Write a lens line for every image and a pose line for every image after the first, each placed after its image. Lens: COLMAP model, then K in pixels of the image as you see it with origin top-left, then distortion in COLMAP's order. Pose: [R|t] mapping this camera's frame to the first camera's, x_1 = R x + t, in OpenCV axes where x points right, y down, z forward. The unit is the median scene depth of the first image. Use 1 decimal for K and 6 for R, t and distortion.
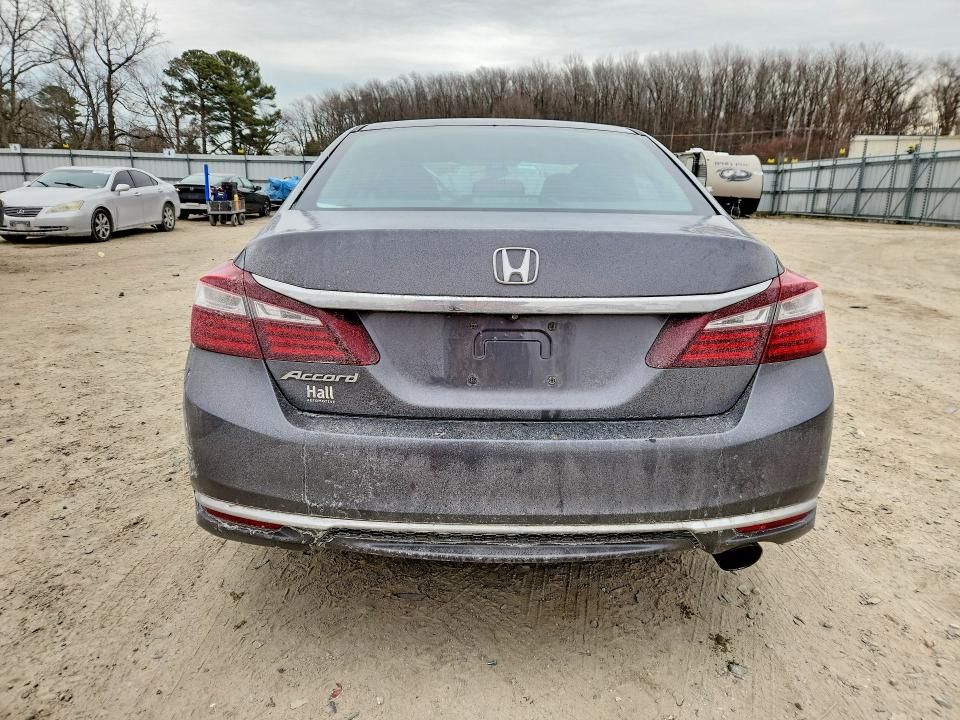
lens RADIAL K [[747.1, 0, 484.1], [0, 747.1, 362.2], [0, 0, 1]] dist [0.013776, -0.005460]
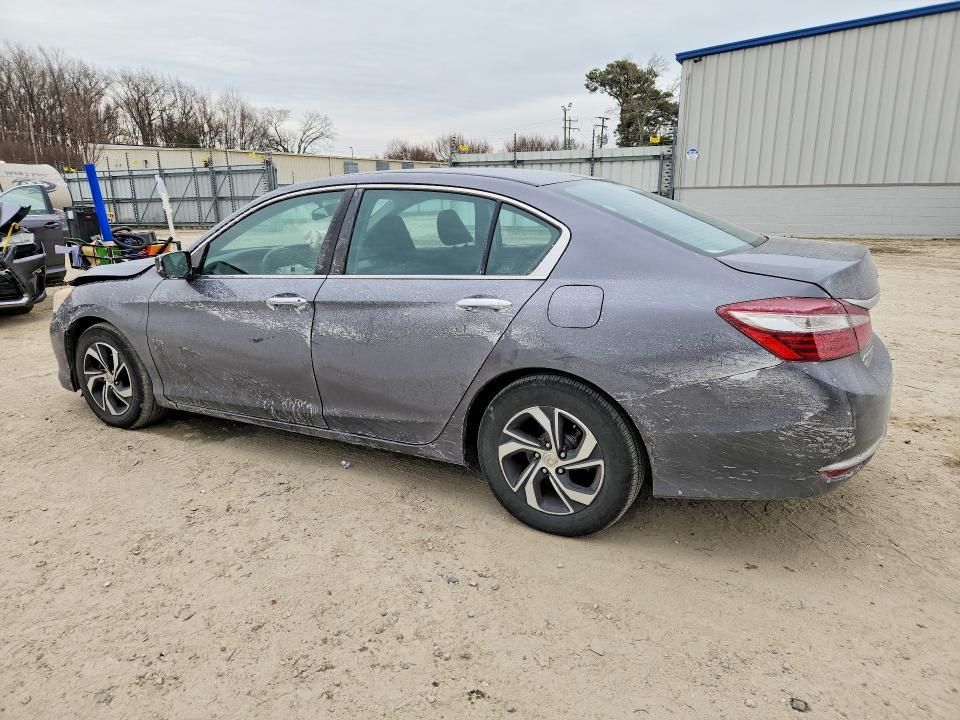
lens RADIAL K [[747.1, 0, 484.1], [0, 747.1, 362.2], [0, 0, 1]] dist [0.013776, -0.005460]
pose [[0.462982, -0.216224, 0.859590, -0.243675], [0.215765, 0.968111, 0.127309, -0.042684], [-0.859705, 0.126527, 0.494872, 0.111869]]
